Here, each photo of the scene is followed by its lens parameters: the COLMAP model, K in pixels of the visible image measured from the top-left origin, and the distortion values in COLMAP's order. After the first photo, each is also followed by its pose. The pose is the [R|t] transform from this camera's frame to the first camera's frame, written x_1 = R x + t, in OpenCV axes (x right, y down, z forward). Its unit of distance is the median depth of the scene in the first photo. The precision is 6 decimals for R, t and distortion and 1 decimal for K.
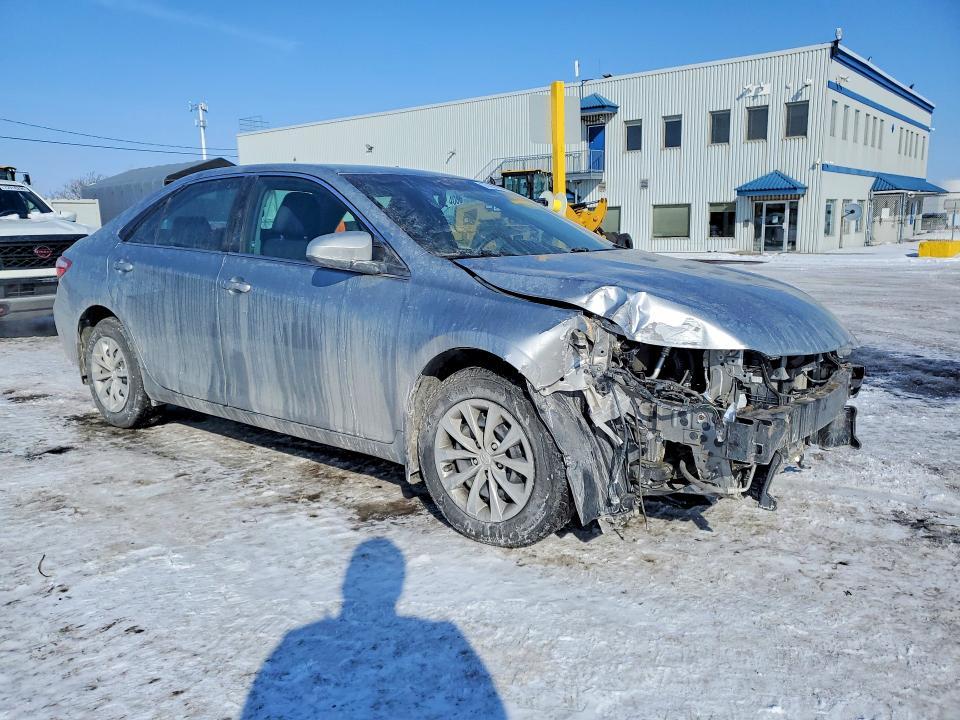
lens RADIAL K [[746.5, 0, 485.8], [0, 746.5, 362.1], [0, 0, 1]] dist [-0.002600, 0.034247]
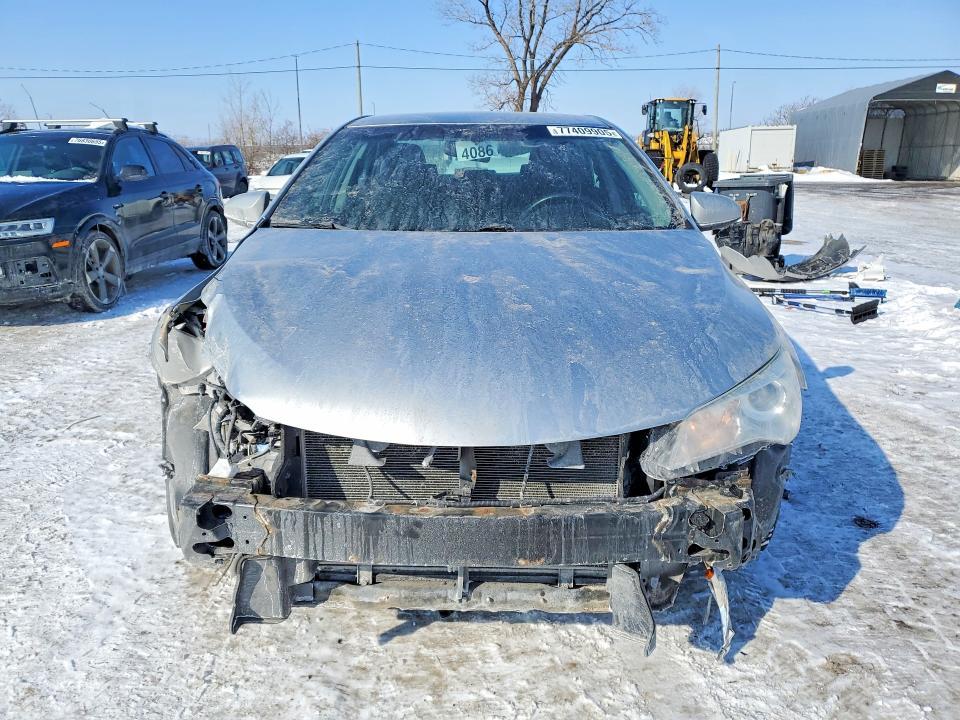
lens RADIAL K [[746.5, 0, 485.8], [0, 746.5, 362.1], [0, 0, 1]] dist [-0.002600, 0.034247]
pose [[0.603991, 0.220751, -0.765809, 0.864081], [-0.144515, 0.975282, 0.167155, -0.176805], [0.783779, 0.009711, 0.620964, 0.633755]]
